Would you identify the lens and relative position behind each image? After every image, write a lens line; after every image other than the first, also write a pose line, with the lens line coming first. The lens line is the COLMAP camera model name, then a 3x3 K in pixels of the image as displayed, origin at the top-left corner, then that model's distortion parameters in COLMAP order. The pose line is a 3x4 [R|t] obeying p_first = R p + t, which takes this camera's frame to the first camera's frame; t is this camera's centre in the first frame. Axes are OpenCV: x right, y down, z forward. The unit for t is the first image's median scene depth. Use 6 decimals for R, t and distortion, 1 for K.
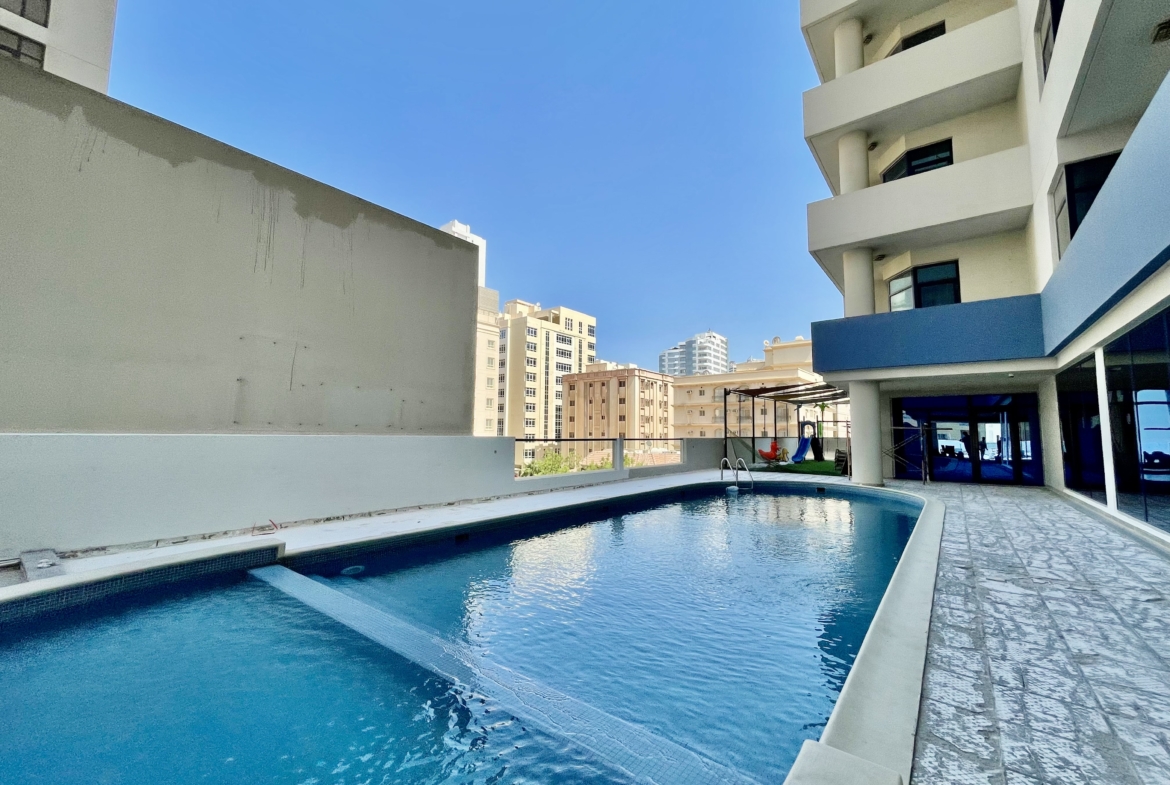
lens RADIAL K [[465.8, 0, 583.3], [0, 465.8, 393.2], [0, 0, 1]] dist [-0.000223, -0.000383]
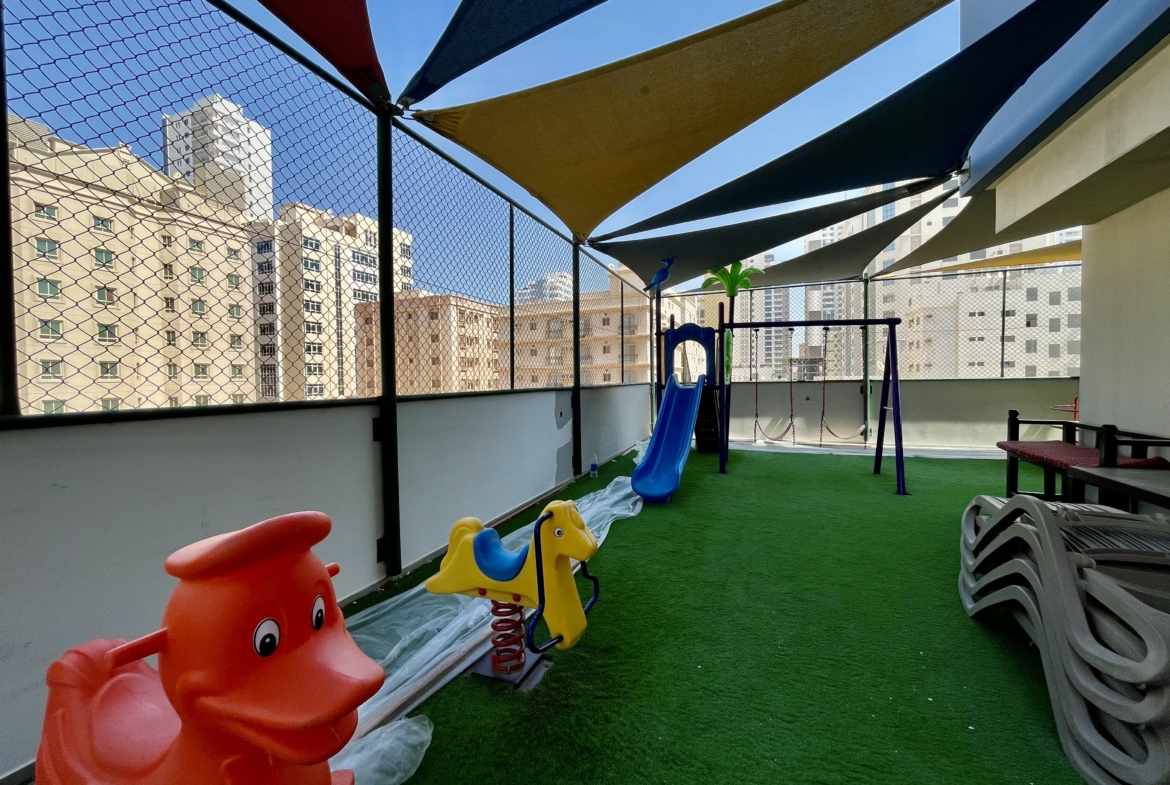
lens RADIAL K [[465.8, 0, 583.3], [0, 465.8, 393.2], [0, 0, 1]] dist [-0.000223, -0.000383]
pose [[0.954806, -0.032003, 0.295501, 0.073512], [-0.002502, 0.993286, 0.115660, 0.014449], [-0.297219, -0.111173, 0.948315, 0.161887]]
